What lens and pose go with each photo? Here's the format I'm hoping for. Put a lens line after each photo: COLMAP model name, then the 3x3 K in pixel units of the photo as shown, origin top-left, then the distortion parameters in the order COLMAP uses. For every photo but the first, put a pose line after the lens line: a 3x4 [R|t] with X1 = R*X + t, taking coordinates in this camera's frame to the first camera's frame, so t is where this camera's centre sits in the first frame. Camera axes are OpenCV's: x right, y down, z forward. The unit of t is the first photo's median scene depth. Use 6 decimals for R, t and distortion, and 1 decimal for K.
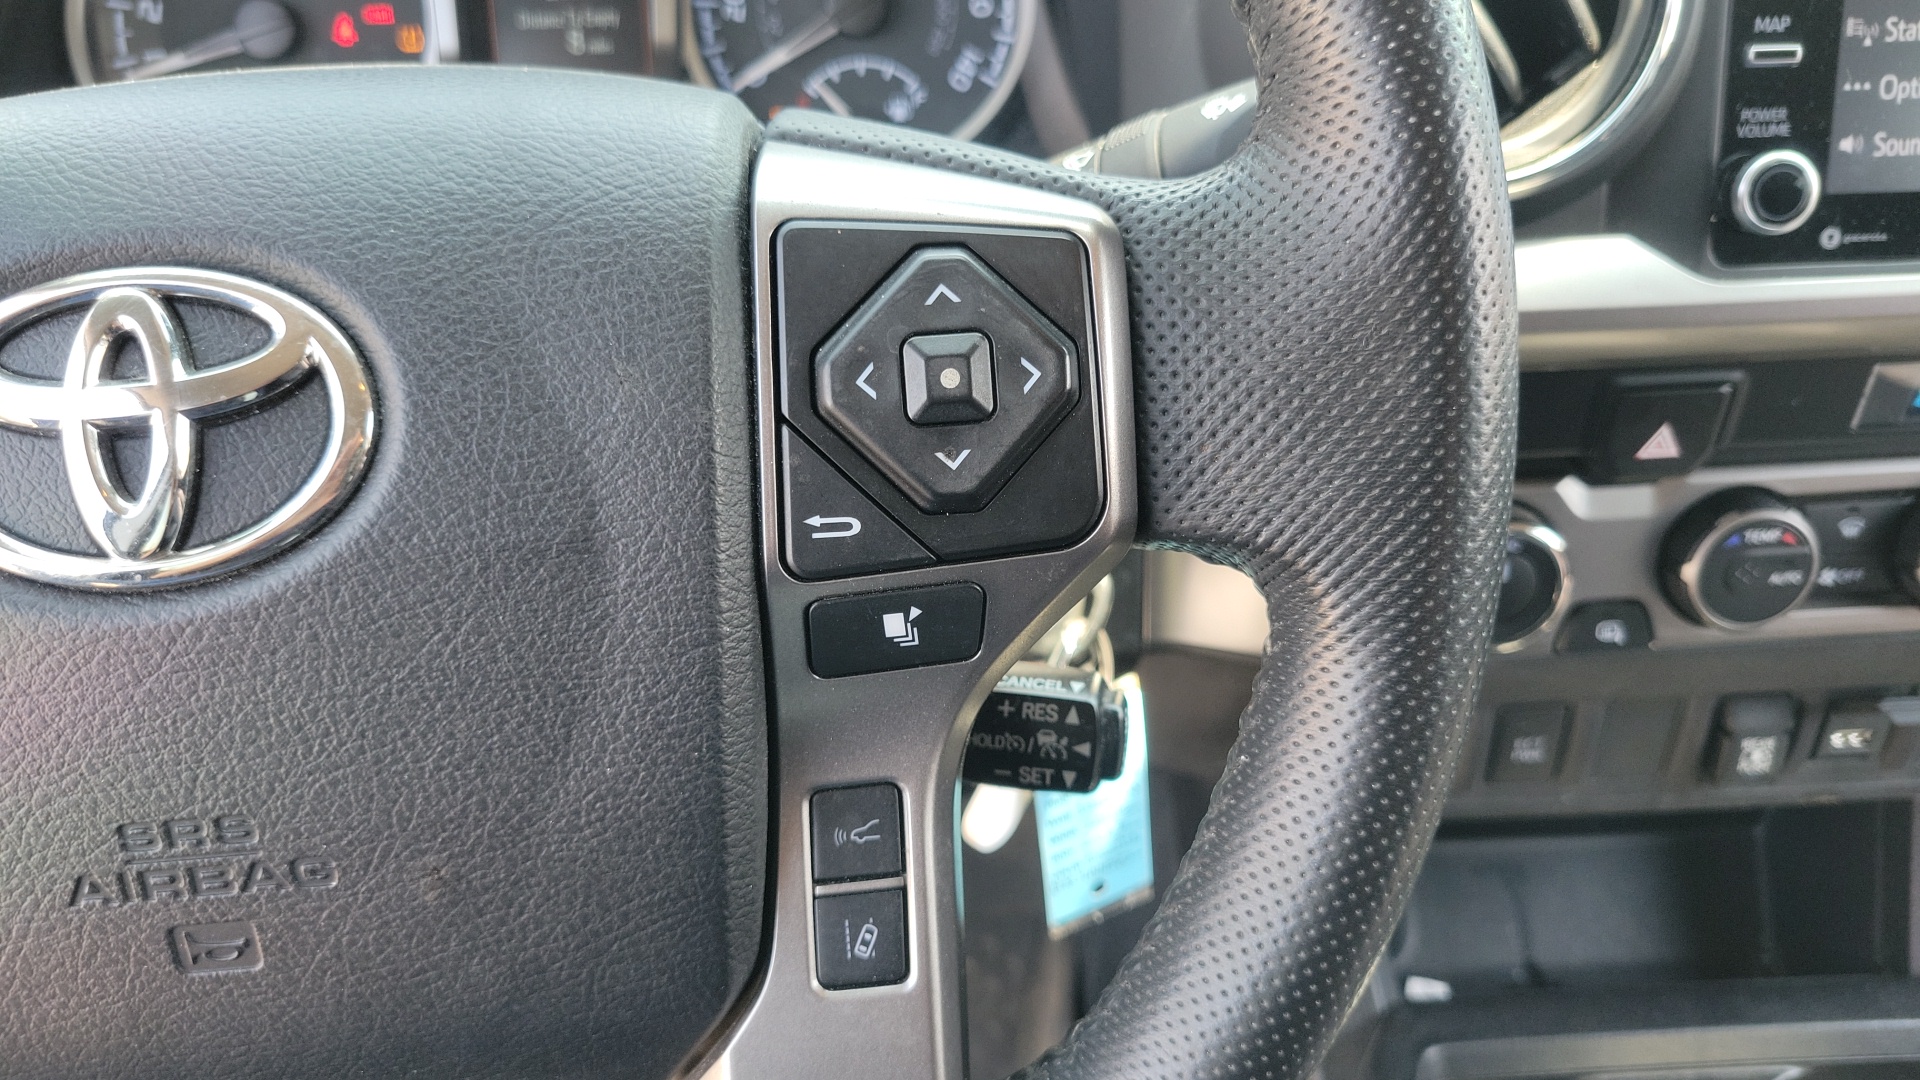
lens RADIAL K [[1493.9, 0, 966.1], [0, 1493.9, 543.3], [0, 0, 1]] dist [0.021334, -0.018092]
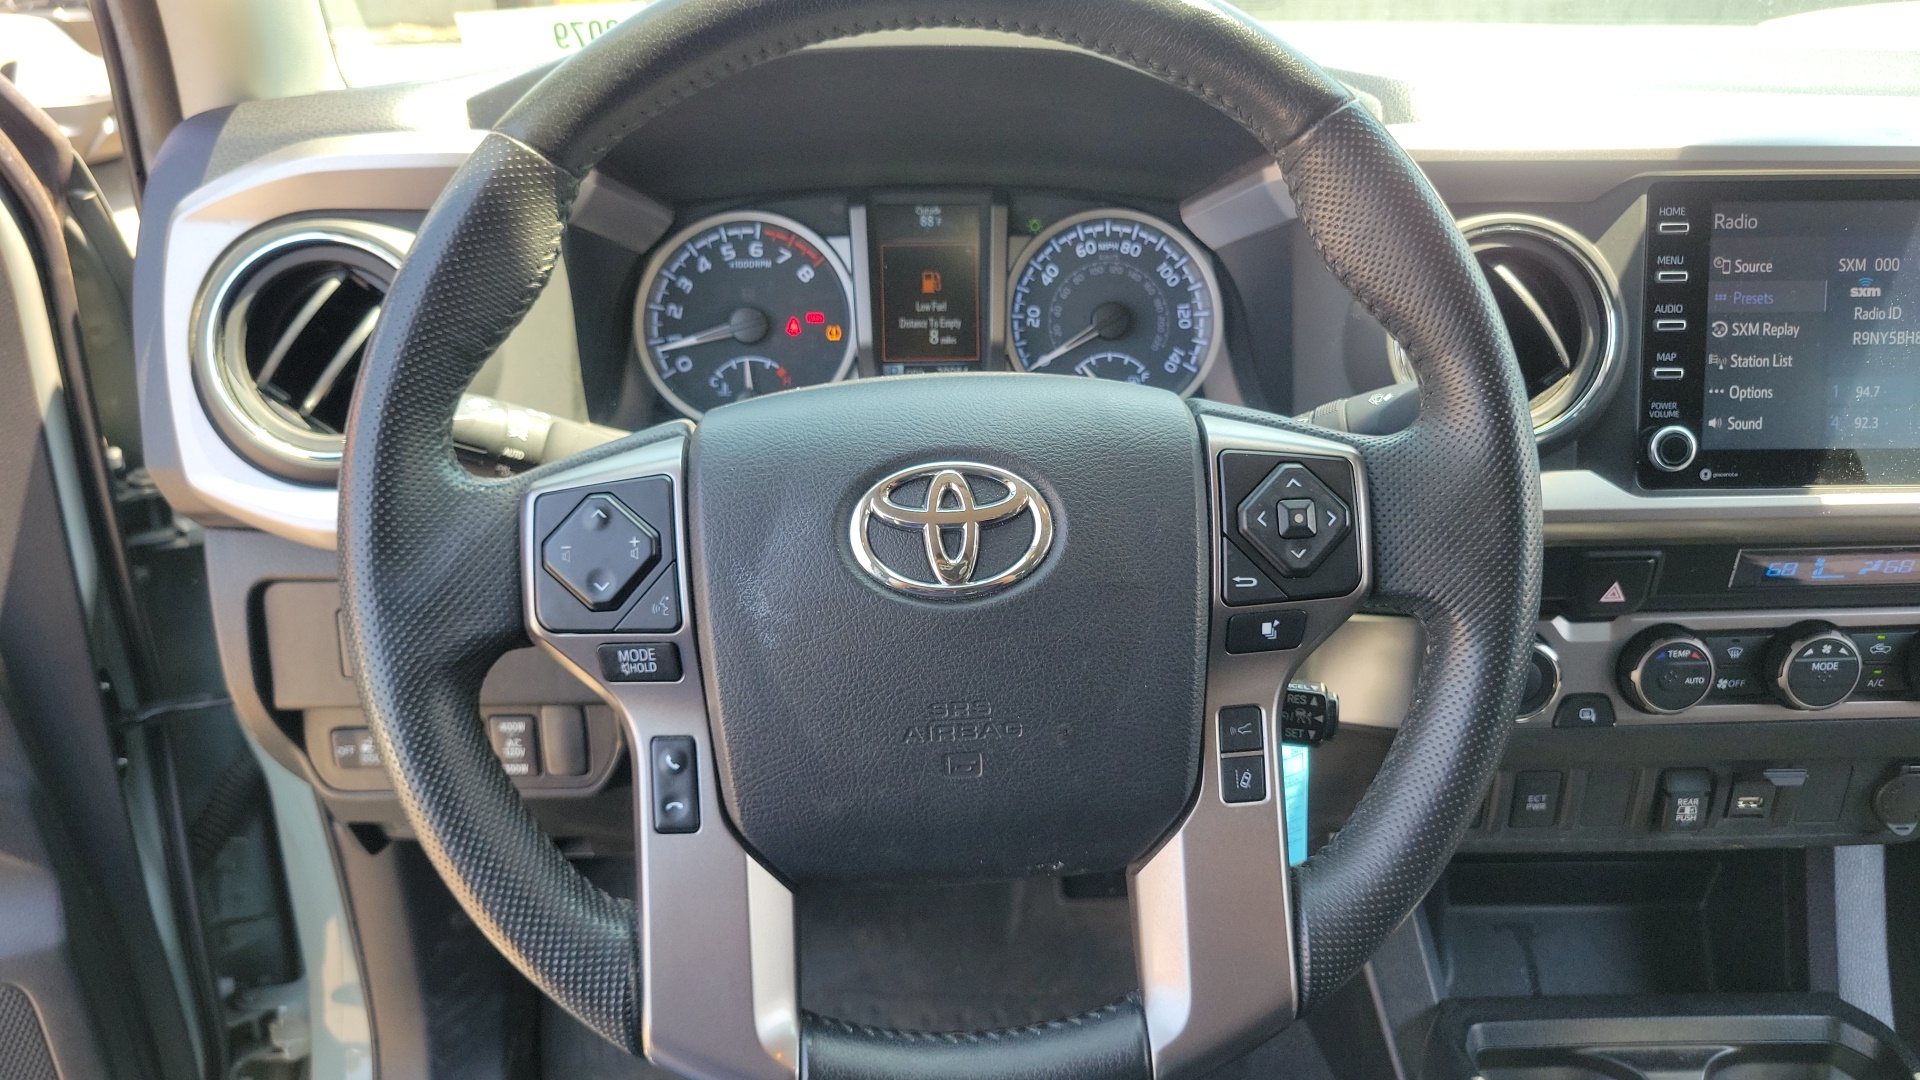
lens RADIAL K [[1493.9, 0, 952.9], [0, 1493.9, 558.1], [0, 0, 1]] dist [0.021334, -0.018092]
pose [[0.999656, 0.025556, 0.005881, -0.322699], [-0.024466, 0.989617, -0.141632, 0.168892], [-0.009439, 0.141440, 0.989902, -0.739208]]
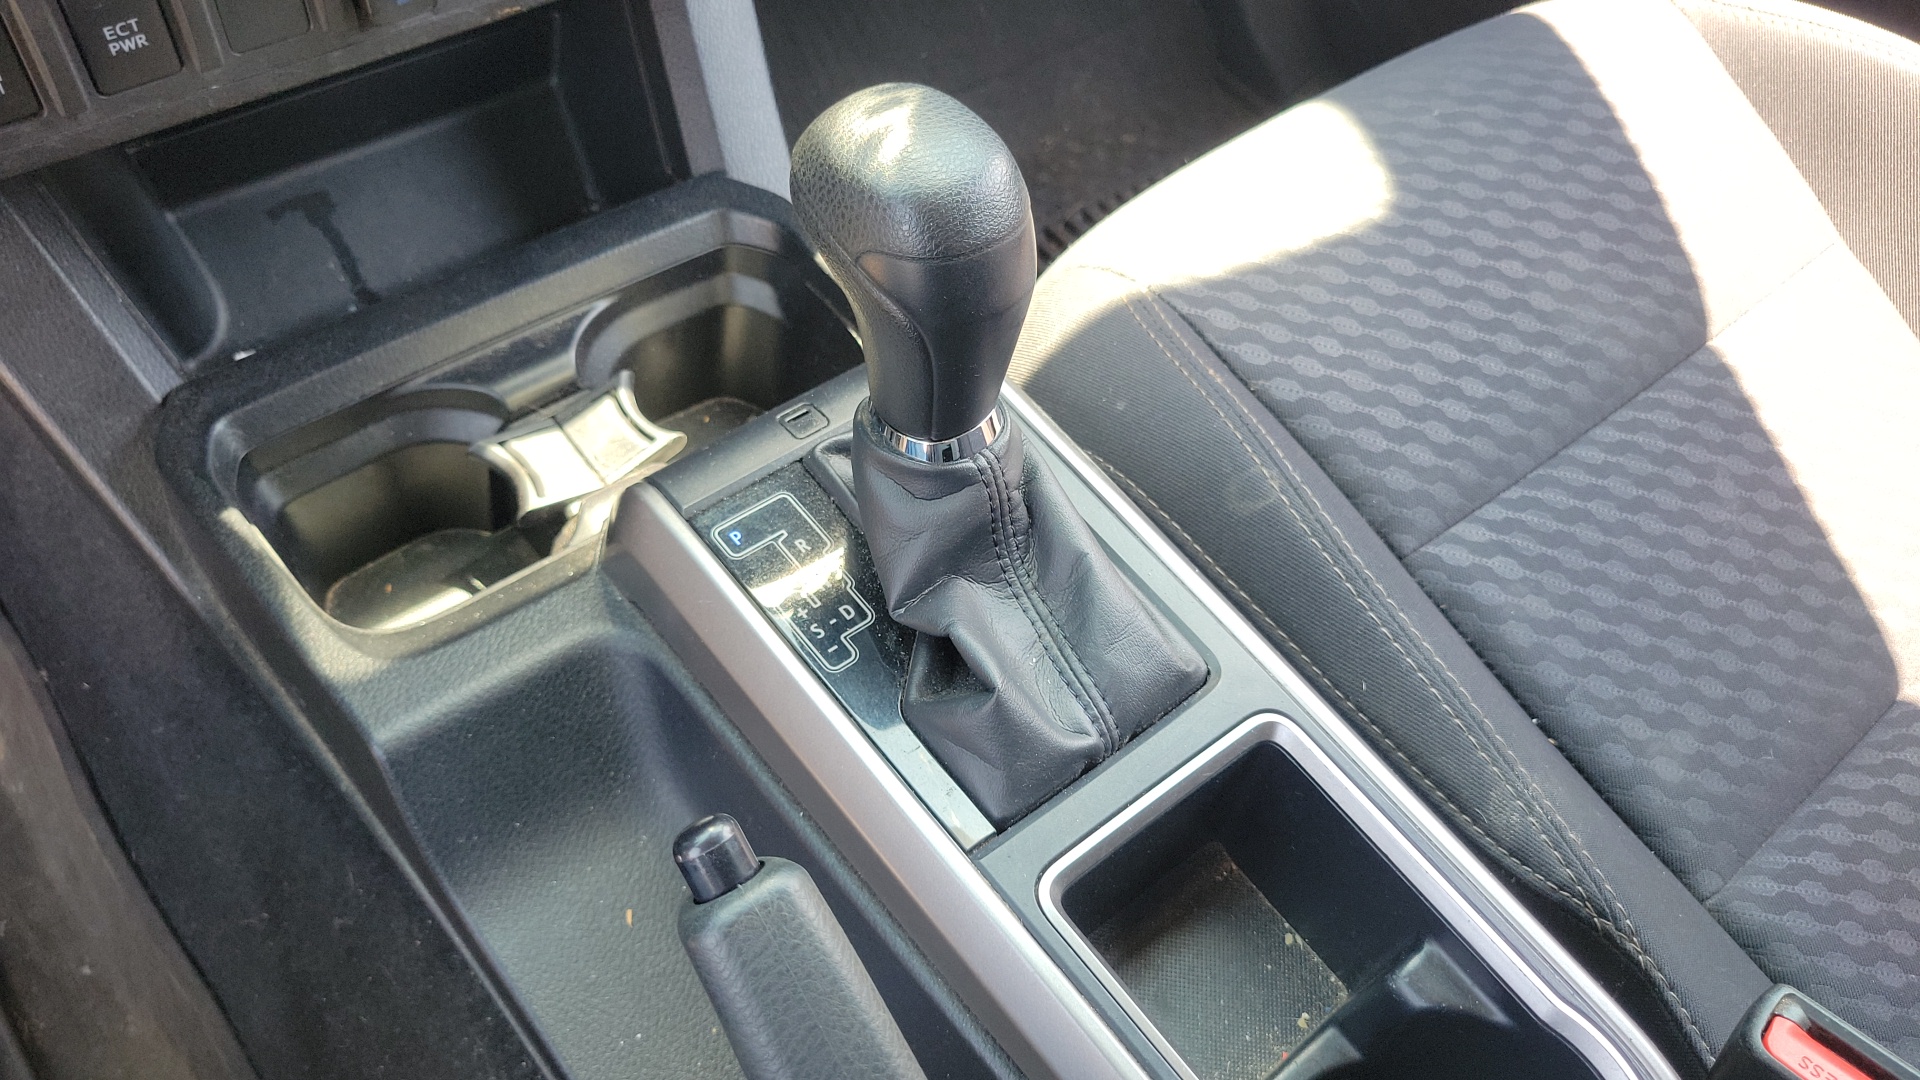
lens RADIAL K [[1493.9, 0, 961.5], [0, 1493.9, 555.6], [0, 0, 1]] dist [0.021334, -0.018092]
pose [[0.798787, -0.415028, 0.435535, 0.371277], [0.209811, 0.870671, 0.444873, 0.159771], [-0.563843, -0.263978, 0.782558, 0.059012]]
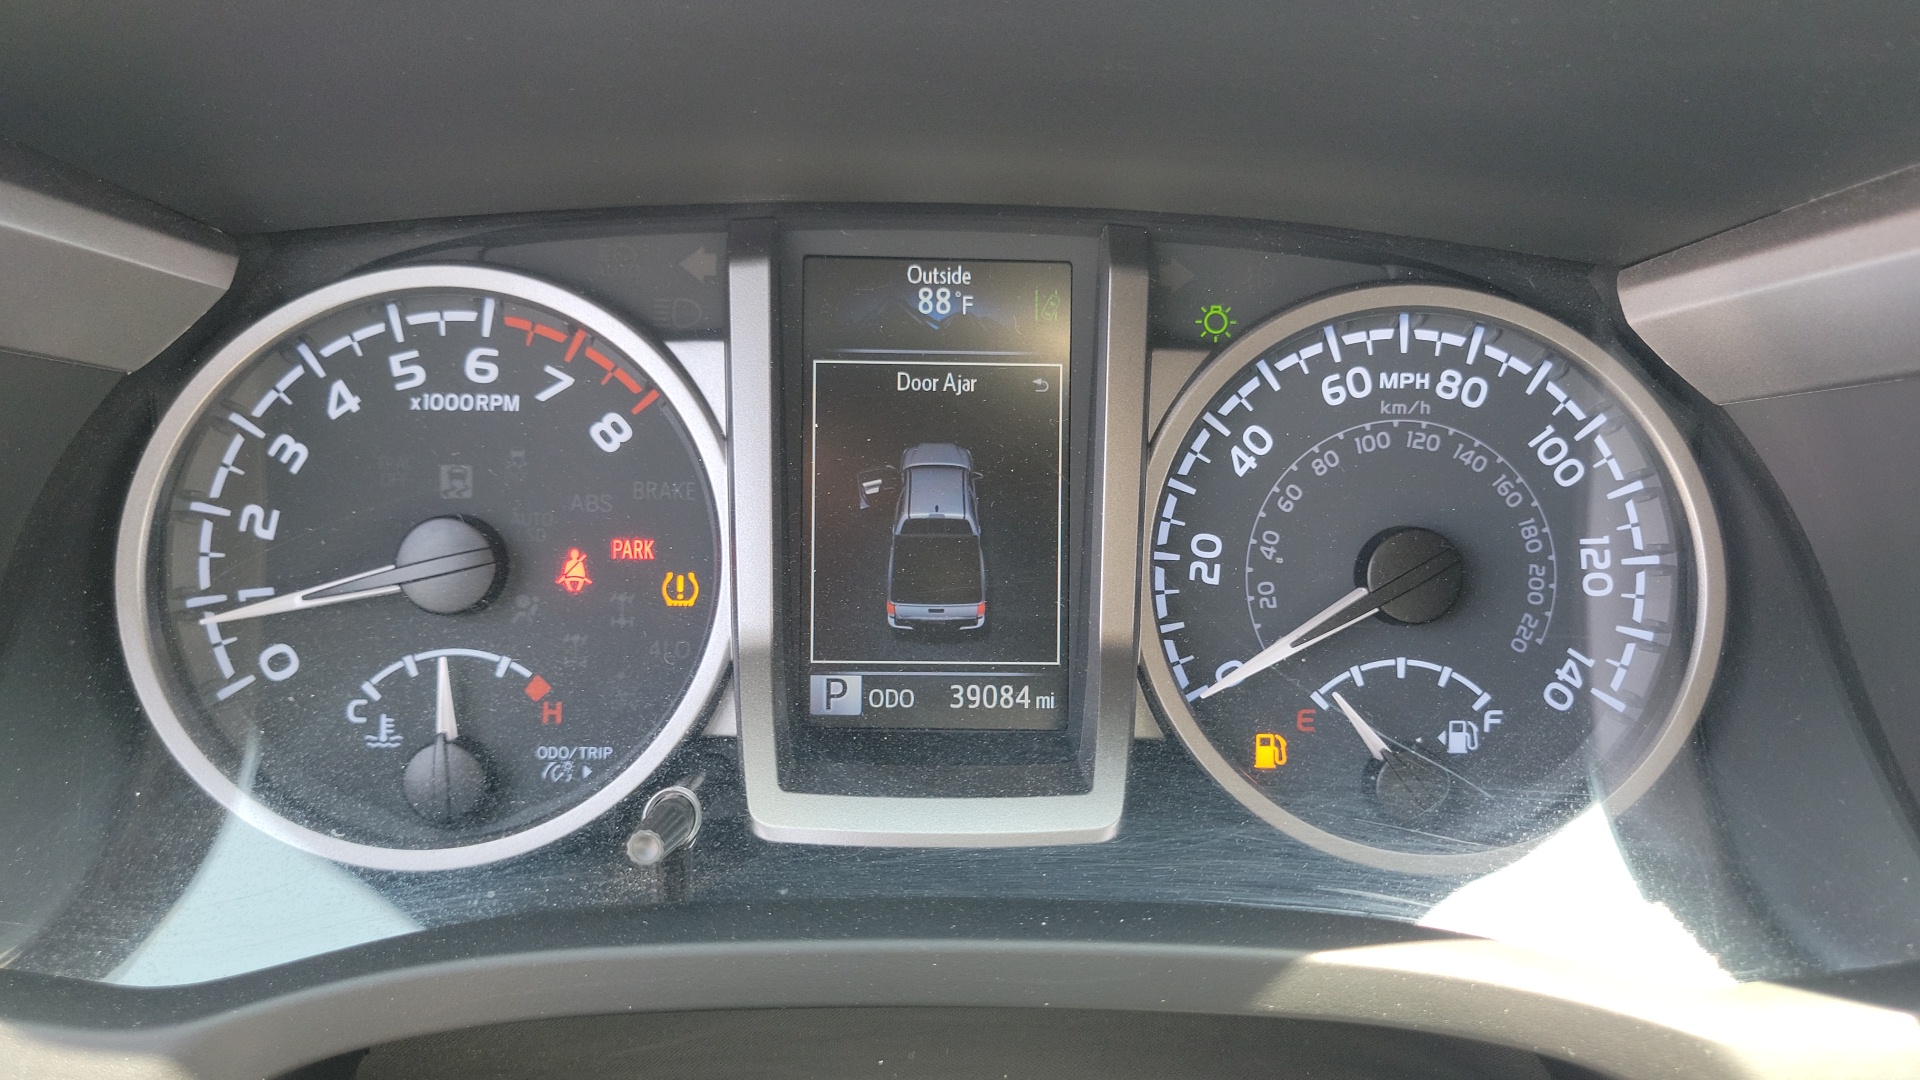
lens RADIAL K [[1493.9, 0, 943.1], [0, 1493.9, 542.9], [0, 0, 1]] dist [0.021334, -0.018092]
pose [[0.998518, 0.054412, 0.000703, -0.348109], [-0.053367, 0.981709, -0.182754, -0.328302], [-0.010634, 0.182446, 0.983158, 0.520443]]
